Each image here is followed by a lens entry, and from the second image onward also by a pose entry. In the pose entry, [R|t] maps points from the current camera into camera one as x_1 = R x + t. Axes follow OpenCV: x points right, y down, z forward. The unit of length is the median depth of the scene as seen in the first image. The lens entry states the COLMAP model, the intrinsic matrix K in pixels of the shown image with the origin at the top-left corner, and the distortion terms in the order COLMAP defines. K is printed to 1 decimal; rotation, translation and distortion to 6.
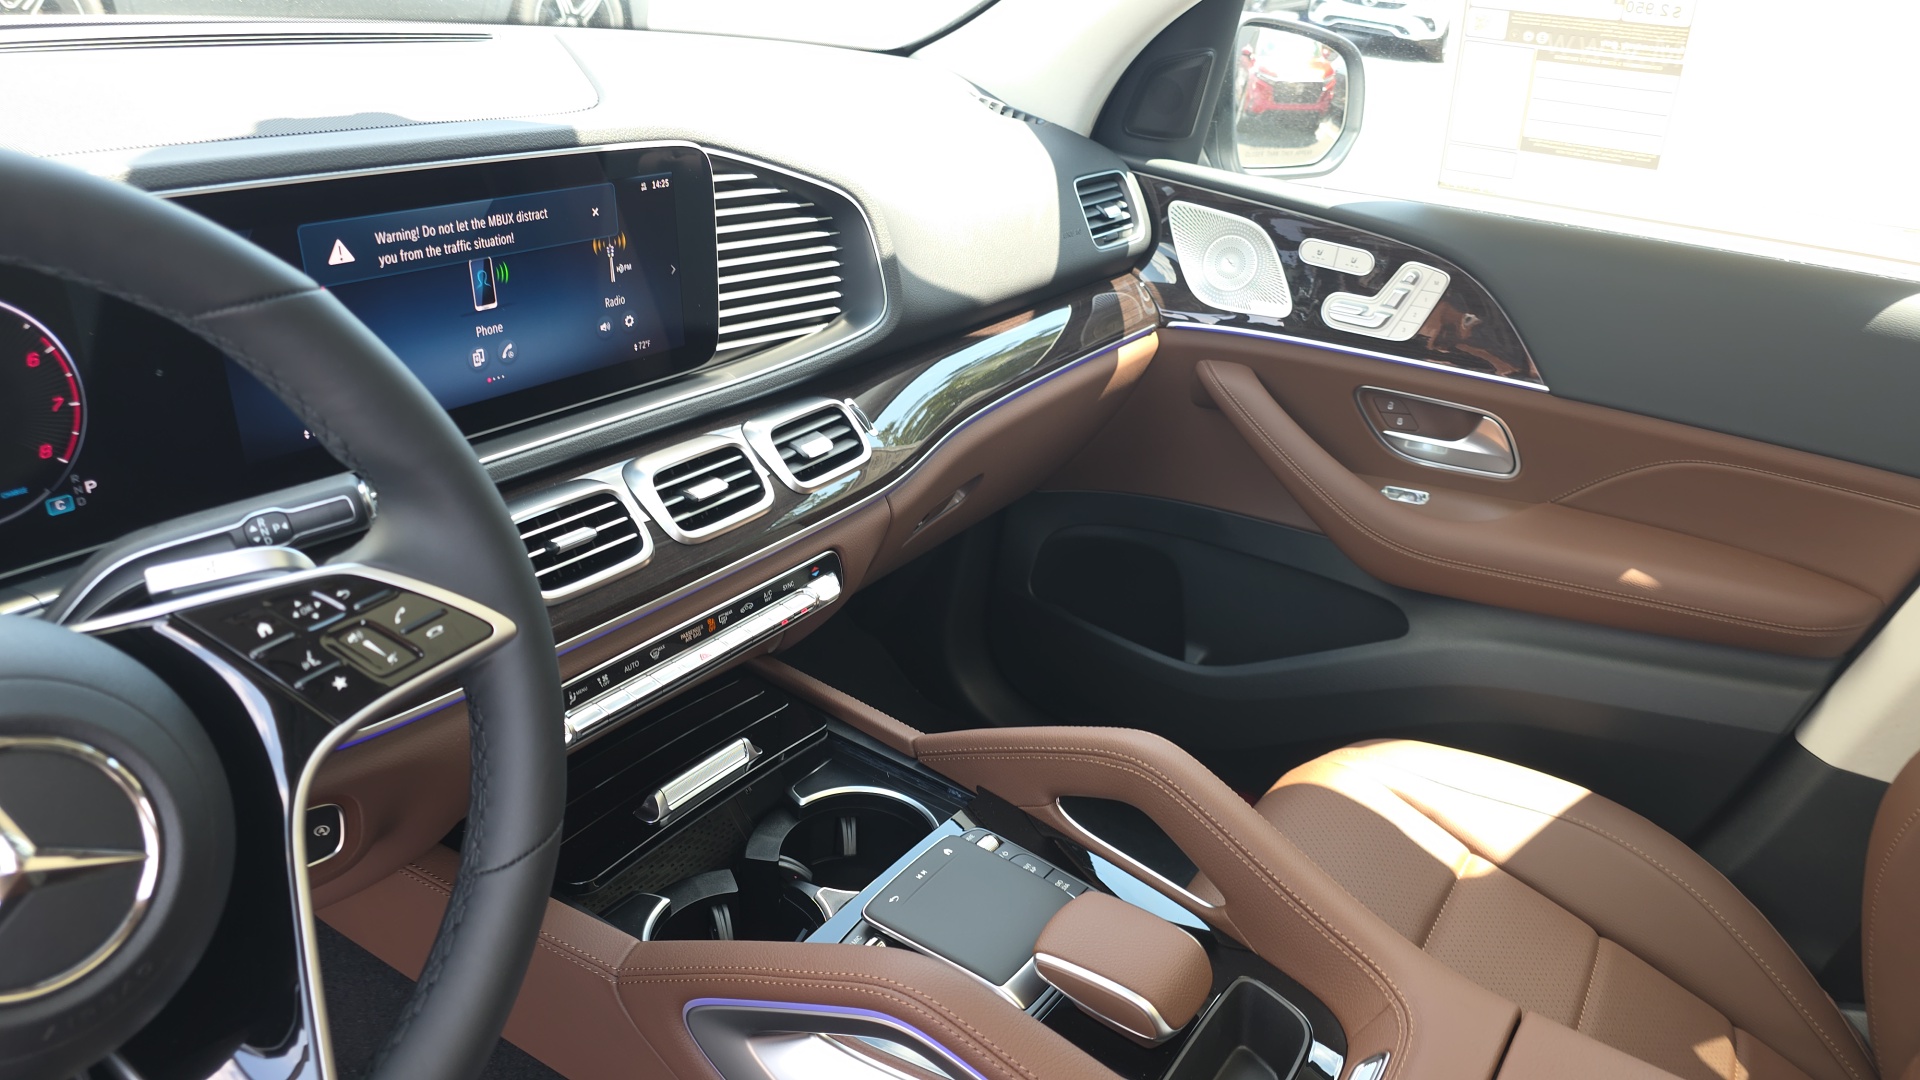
lens RADIAL K [[1300.9, 0, 975.8], [0, 1300.9, 562.6], [0, 0, 1]] dist [0.051617, -0.061063]
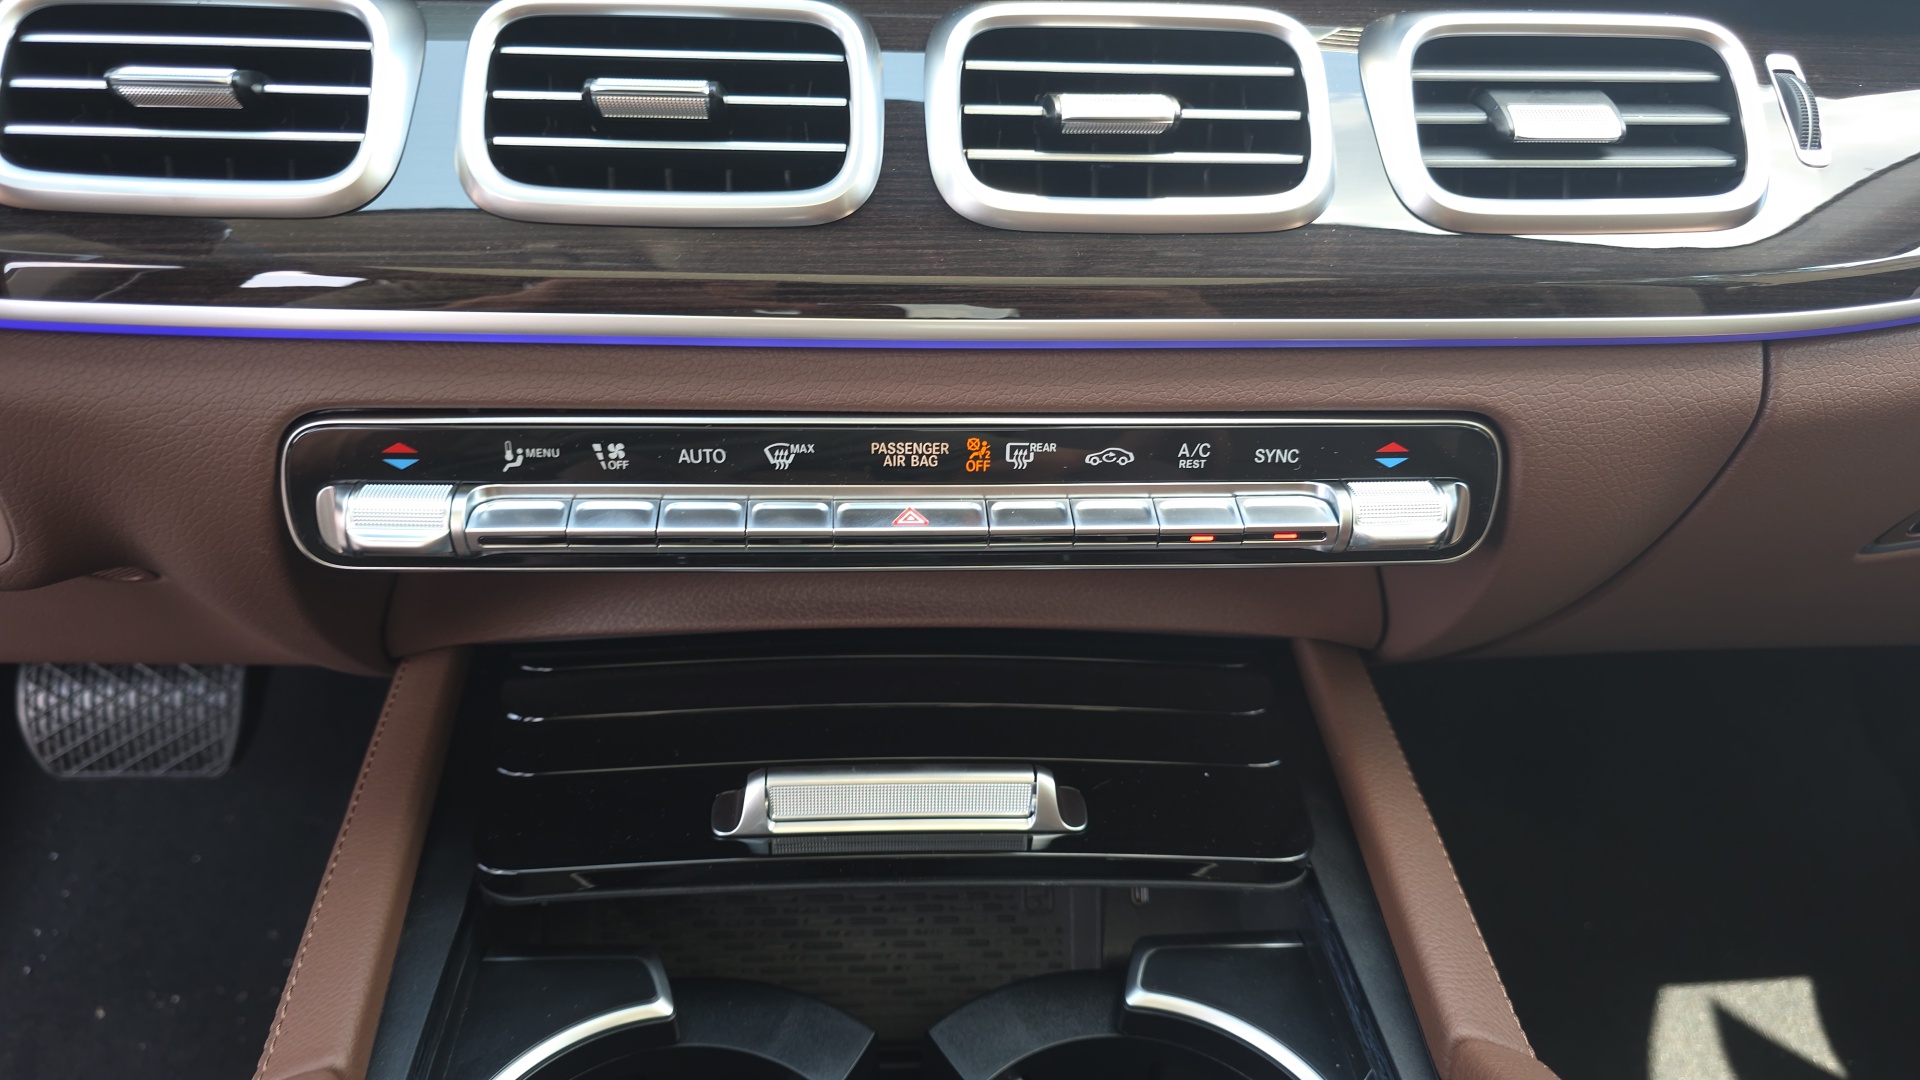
lens RADIAL K [[1308.2, 0, 947.5], [0, 1308.2, 542.4], [0, 0, 1]] dist [0.018907, -0.001174]
pose [[0.602712, 0.360482, -0.711893, 0.061723], [-0.339646, 0.923185, 0.179919, 0.004811], [0.722066, 0.133353, 0.678851, 0.628344]]
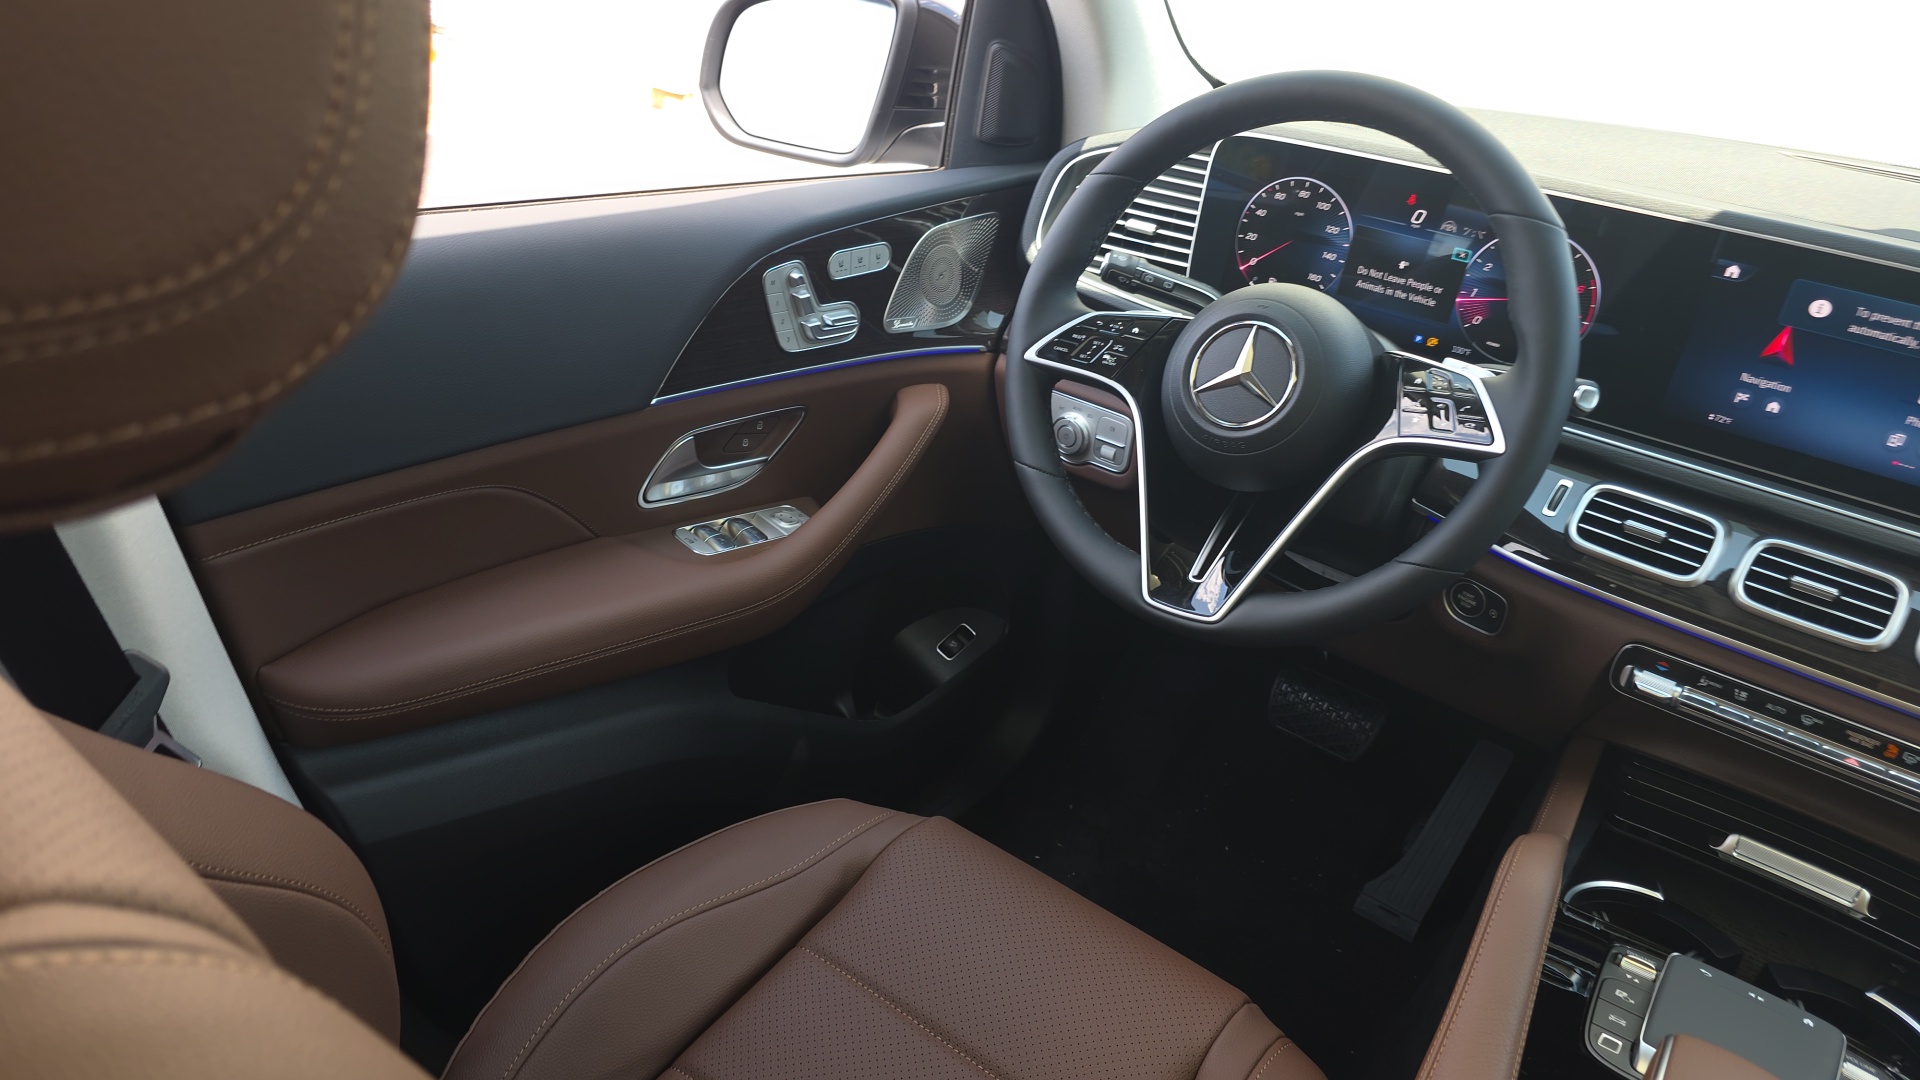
lens RADIAL K [[1310.1, 0, 939.3], [0, 1310.1, 553.9], [0, 0, 1]] dist [0.047977, -0.048970]
pose [[-0.079326, 0.359832, -0.929639, 0.633871], [-0.547592, 0.763542, 0.342267, -0.013569], [0.832977, 0.536213, 0.136473, 0.146933]]
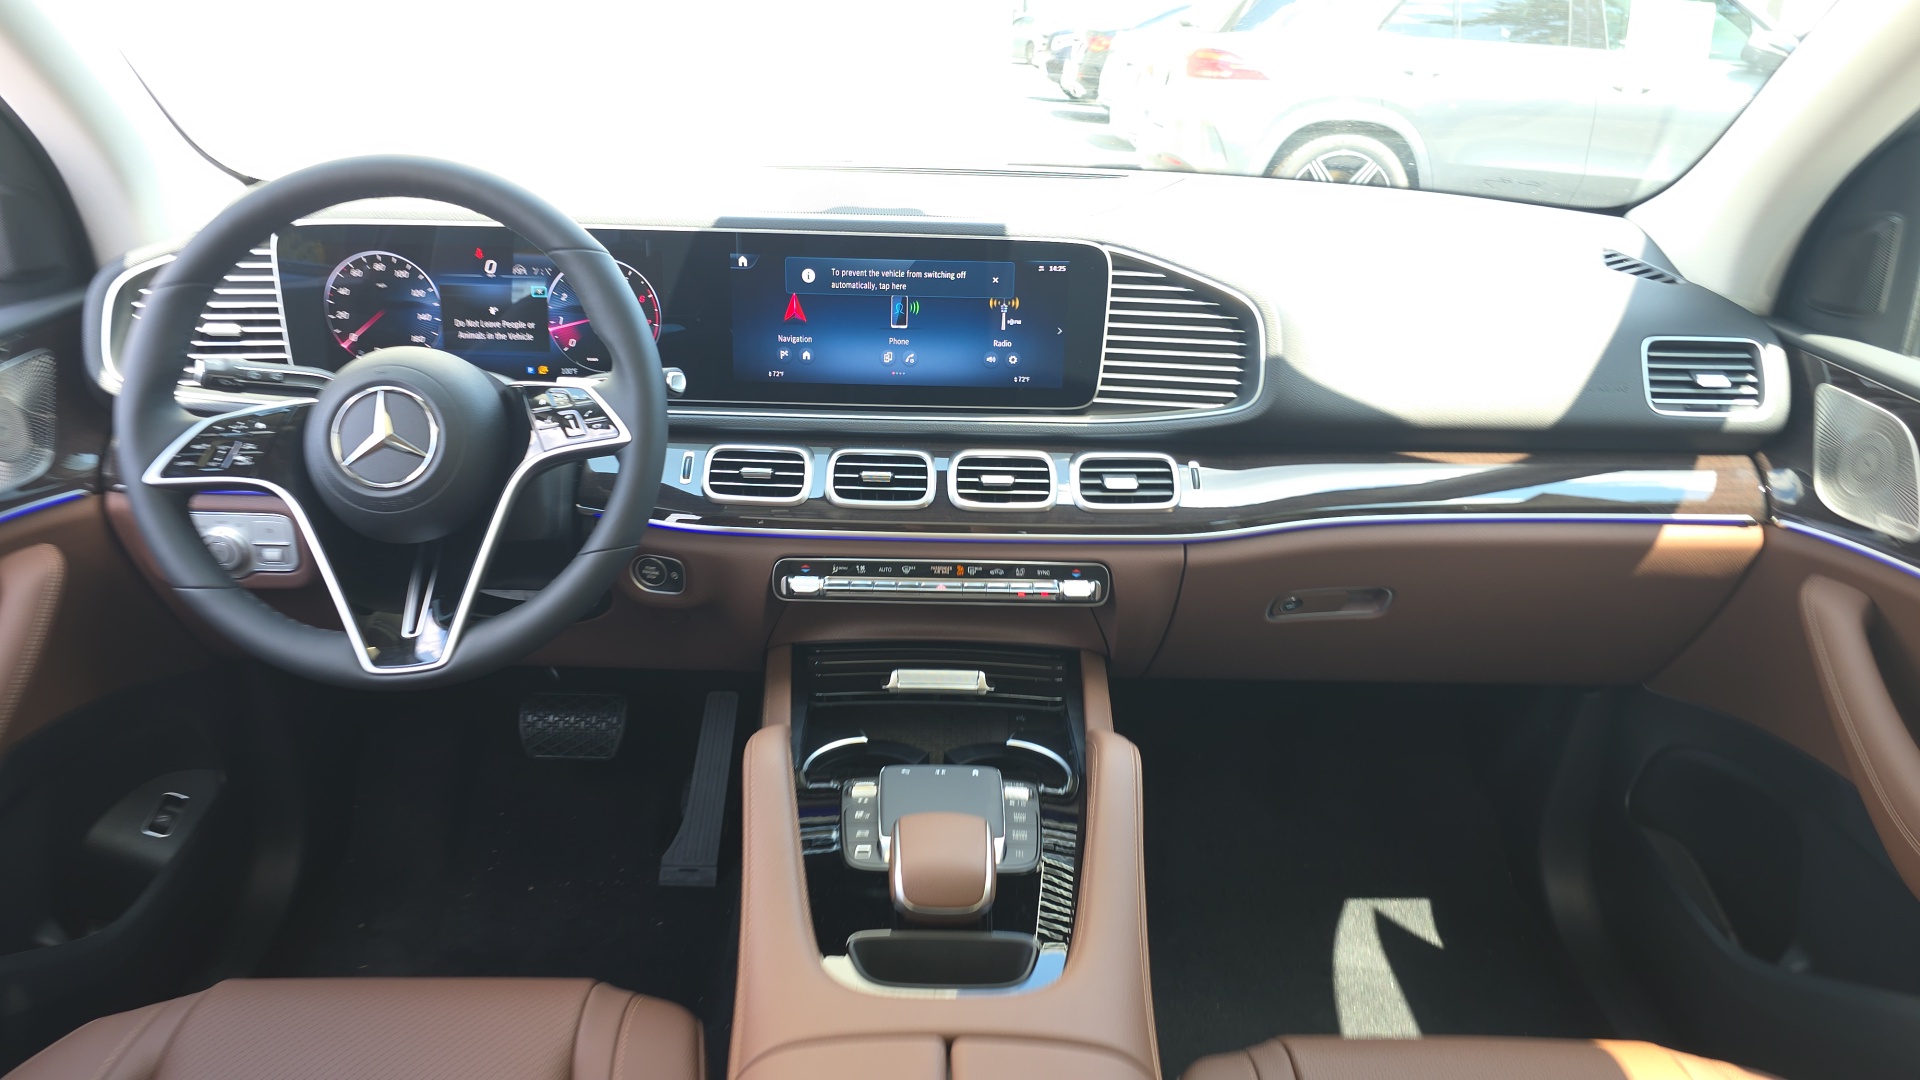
lens RADIAL K [[1312.7, 0, 938.0], [0, 1312.7, 537.9], [0, 0, 1]] dist [0.072693, -0.089944]
pose [[0.559627, 0.226033, -0.797325, 0.752036], [-0.348621, 0.937030, 0.020947, -0.004971], [0.751852, 0.266242, 0.603186, 0.115475]]
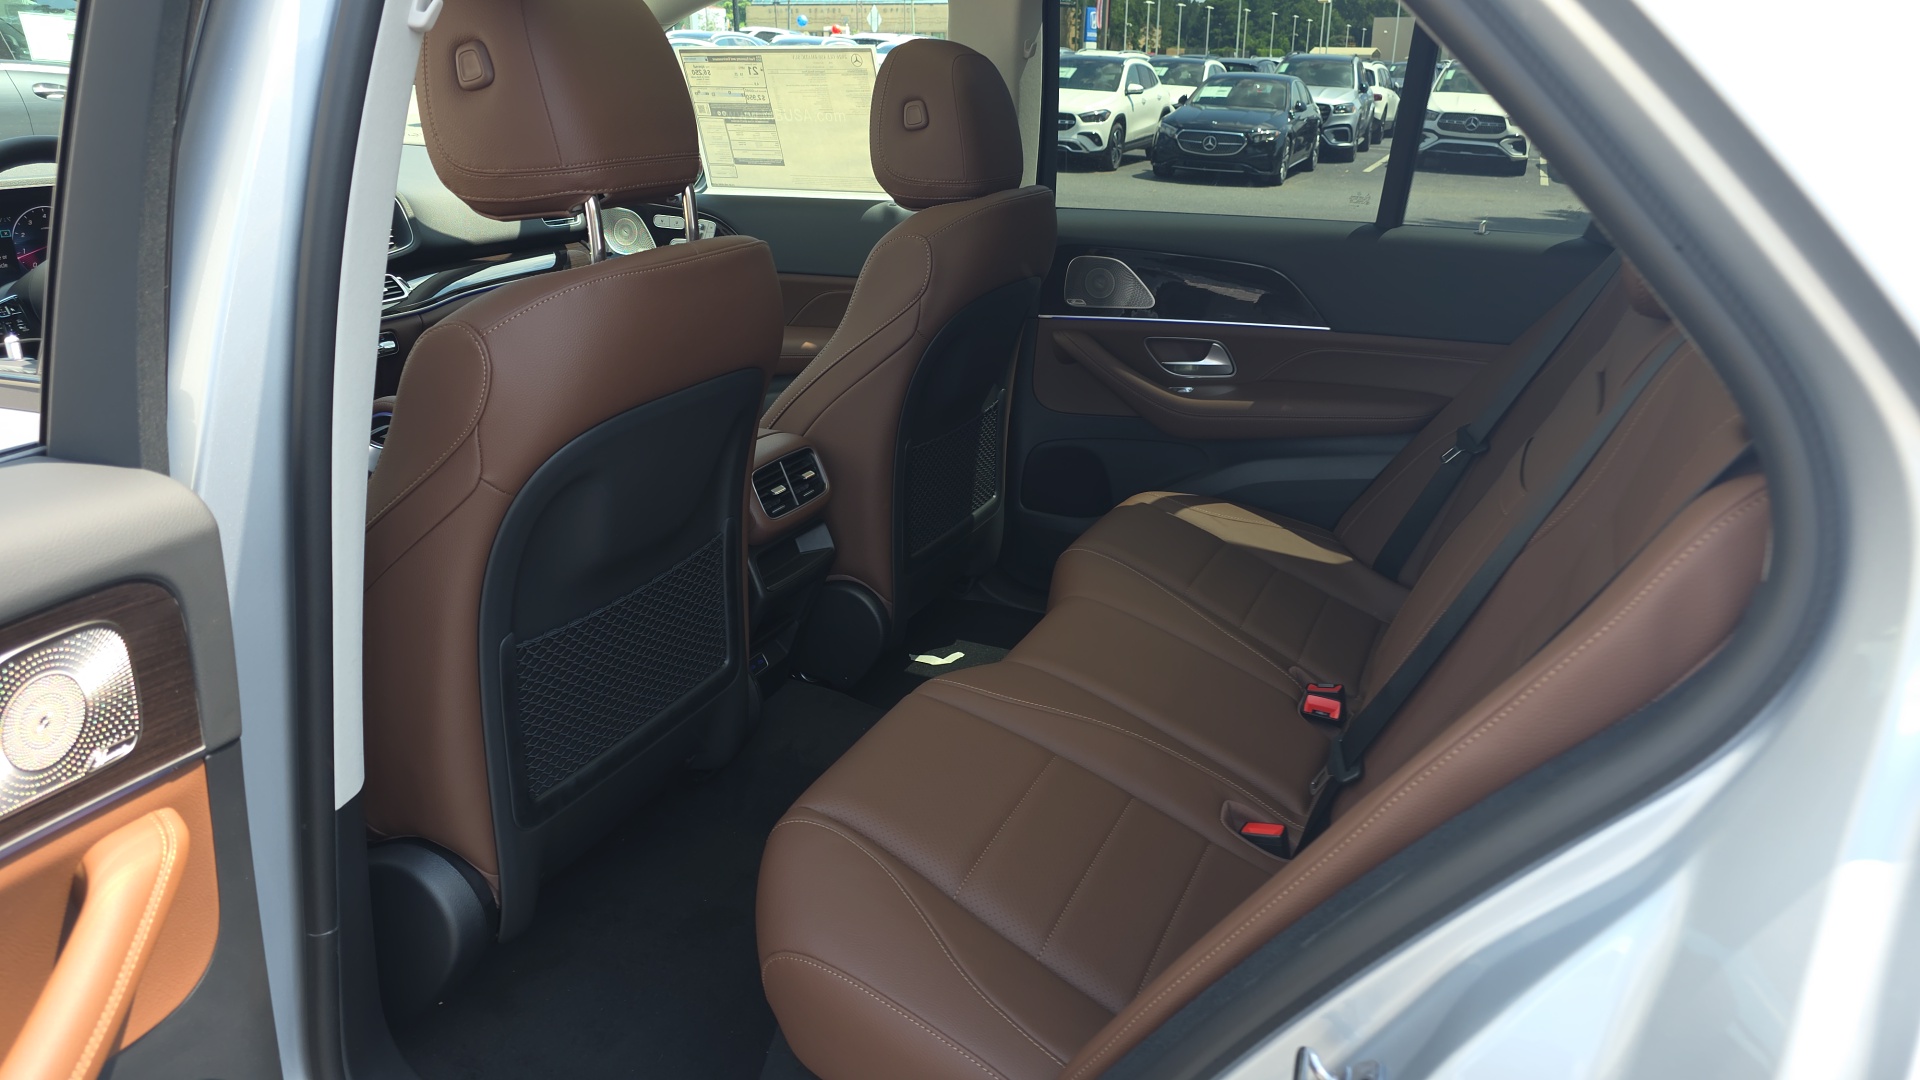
lens RADIAL K [[1271.2, 0, 990.2], [0, 1271.2, 537.2], [0, 0, 1]] dist [0.048748, 0.000093]
pose [[0.979321, -0.129309, 0.155594, 0.526809], [0.145185, 0.984797, -0.095378, 0.713181], [-0.140895, 0.115995, 0.983206, -1.374180]]
